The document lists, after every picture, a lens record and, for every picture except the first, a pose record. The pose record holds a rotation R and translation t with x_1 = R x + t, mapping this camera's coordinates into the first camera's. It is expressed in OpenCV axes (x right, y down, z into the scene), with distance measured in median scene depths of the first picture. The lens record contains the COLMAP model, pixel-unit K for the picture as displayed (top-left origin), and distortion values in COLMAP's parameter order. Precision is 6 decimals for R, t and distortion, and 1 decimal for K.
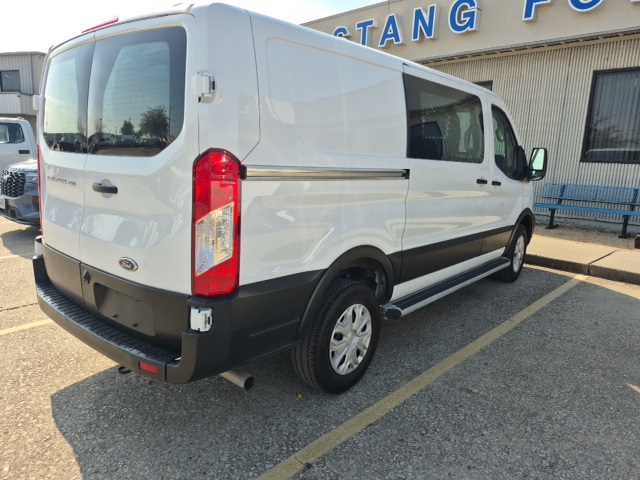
lens RADIAL K [[433.6, 0, 317.2], [0, 433.6, 240.0], [0, 0, 1]] dist [0.115734, -0.127345]
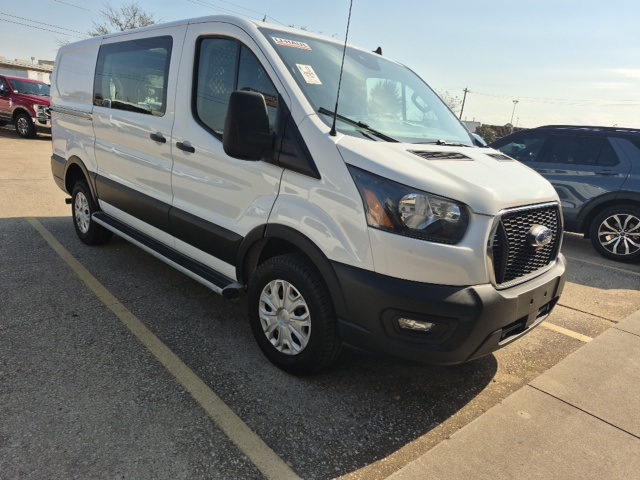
lens RADIAL K [[433.6, 0, 317.2], [0, 433.6, 240.0], [0, 0, 1]] dist [0.115734, -0.127345]
pose [[-0.082091, 0.228539, -0.970068, 1.629542], [-0.256043, 0.935846, 0.242144, -0.314810], [0.963173, 0.268257, -0.018309, 1.846801]]
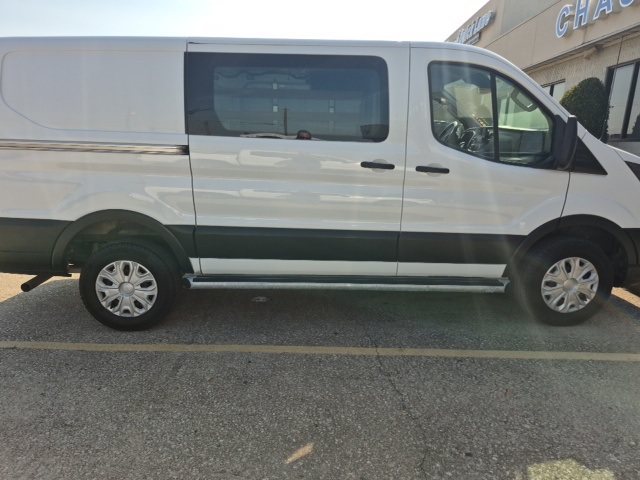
lens RADIAL K [[433.6, 0, 317.2], [0, 433.6, 240.0], [0, 0, 1]] dist [0.115734, -0.127345]
pose [[0.669073, 0.155550, -0.726736, 1.197465], [-0.130469, 0.987249, 0.091194, -0.075570], [0.731655, 0.033801, 0.680837, 0.523232]]
